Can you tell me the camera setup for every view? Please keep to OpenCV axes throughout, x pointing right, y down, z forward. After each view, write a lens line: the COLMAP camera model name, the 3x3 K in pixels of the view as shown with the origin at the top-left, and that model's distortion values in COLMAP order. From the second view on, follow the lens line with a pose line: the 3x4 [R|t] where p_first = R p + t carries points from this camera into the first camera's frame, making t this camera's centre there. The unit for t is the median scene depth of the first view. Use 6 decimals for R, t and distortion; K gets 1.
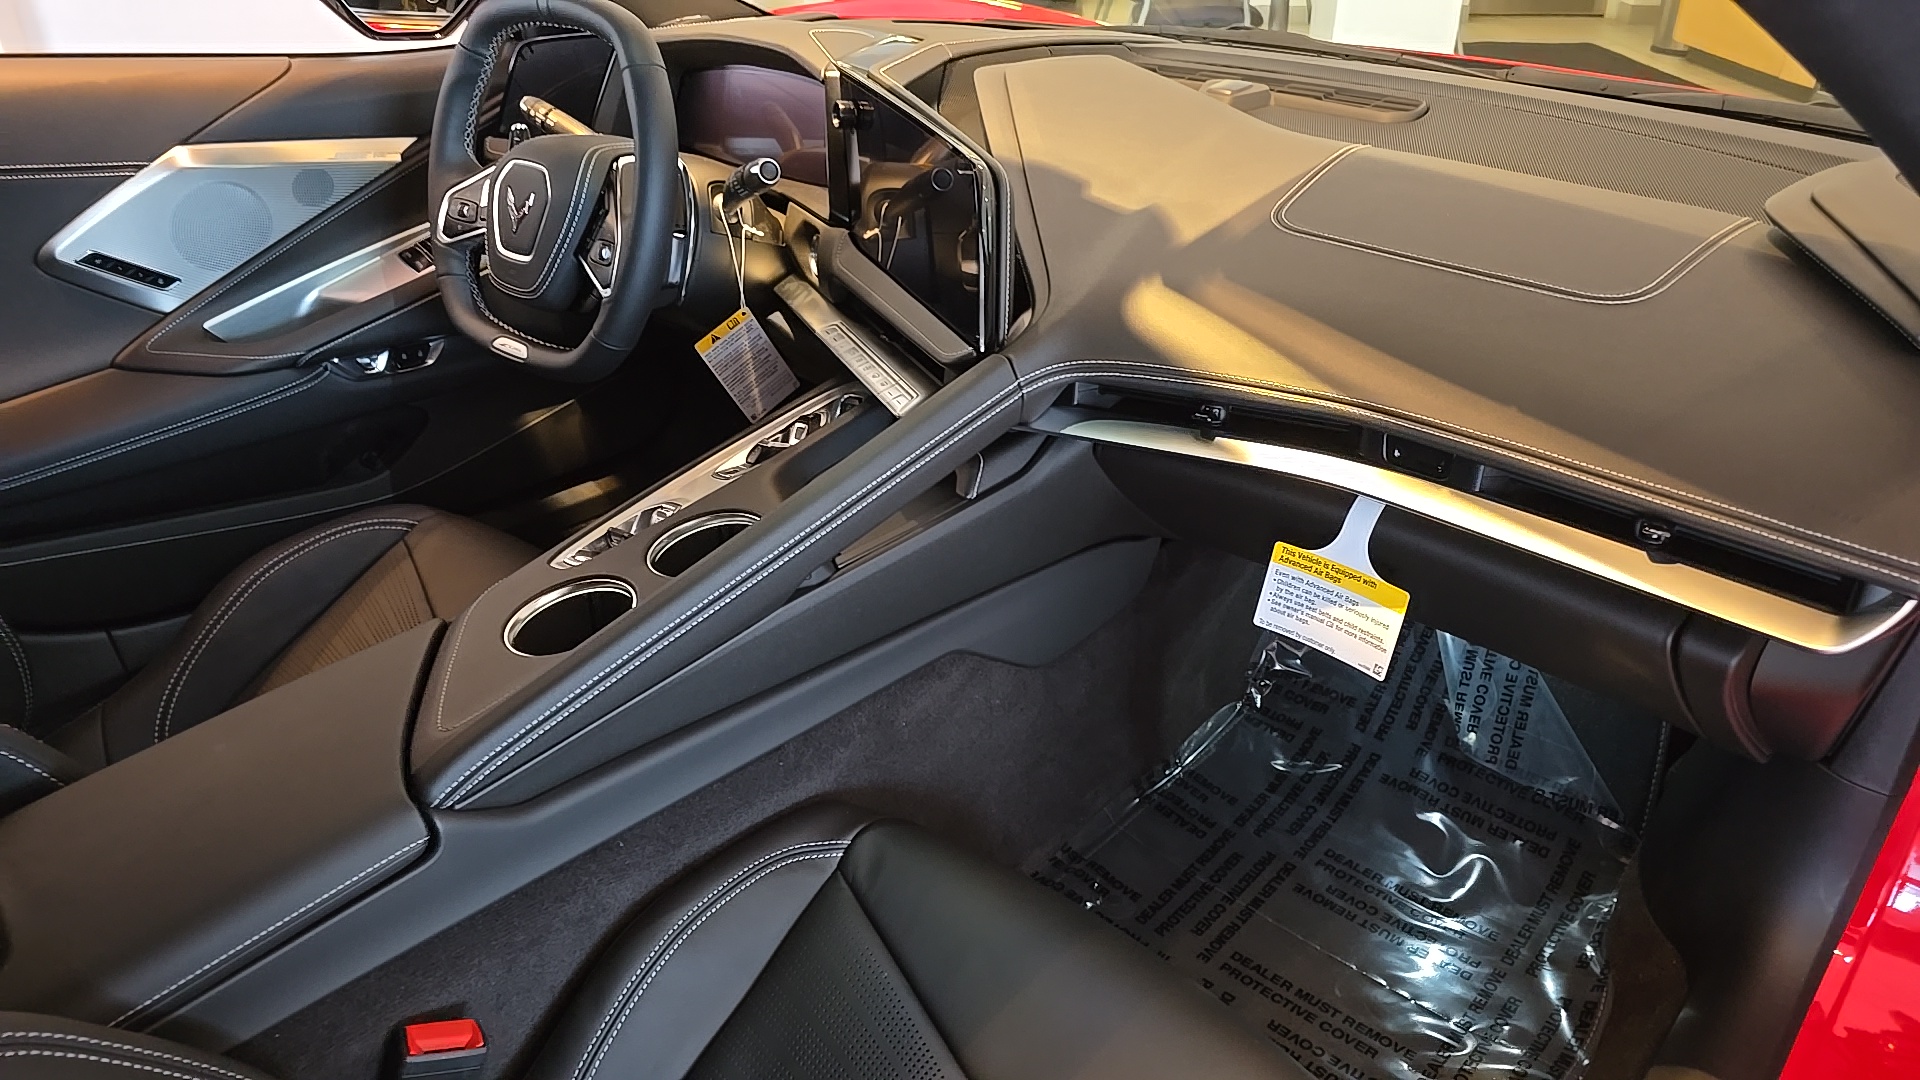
lens RADIAL K [[1296.0, 0, 979.8], [0, 1296.0, 530.3], [0, 0, 1]] dist [0.070100, -0.088117]
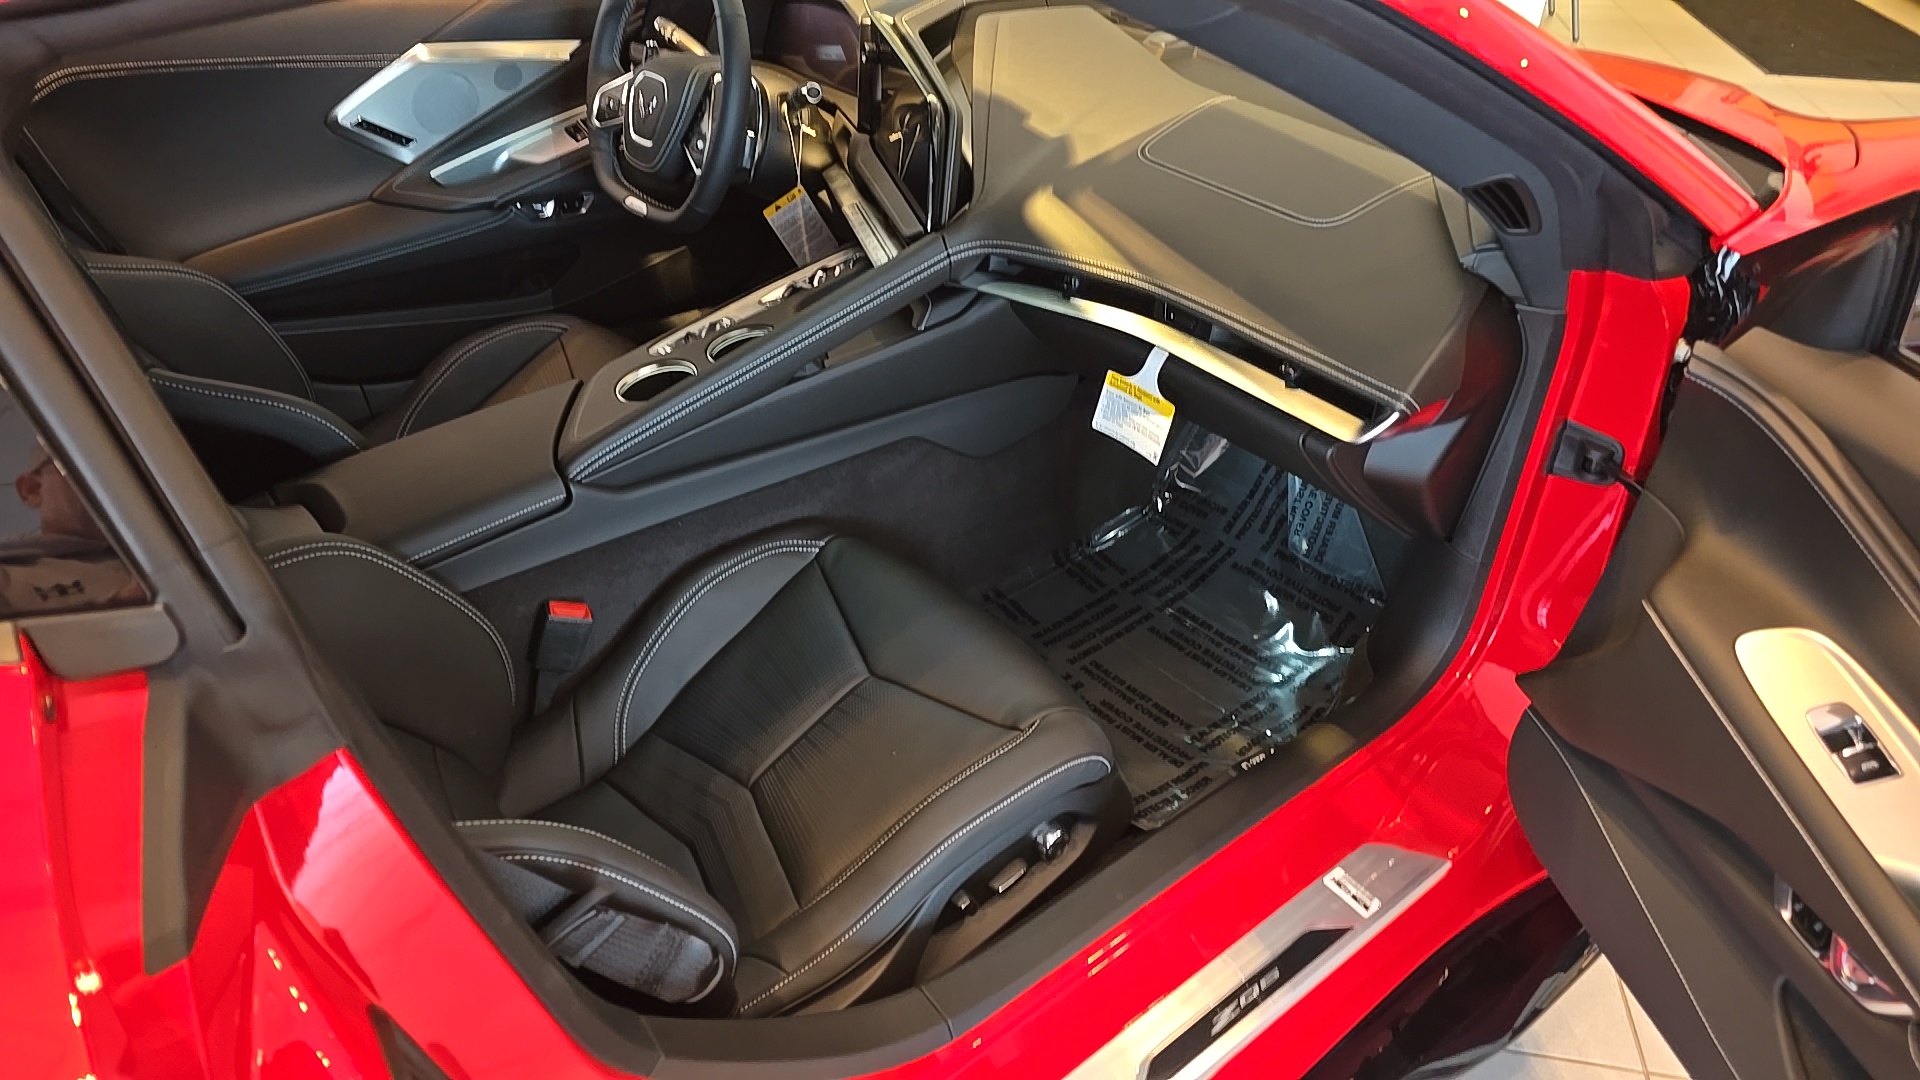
lens RADIAL K [[1274.8, 0, 962.8], [0, 1274.8, 533.9], [0, 0, 1]] dist [0.061296, -0.077405]
pose [[0.990695, 0.090168, -0.101949, 0.176849], [-0.079281, 0.991177, 0.106223, 0.040729], [0.110627, -0.097152, 0.989102, -0.399078]]
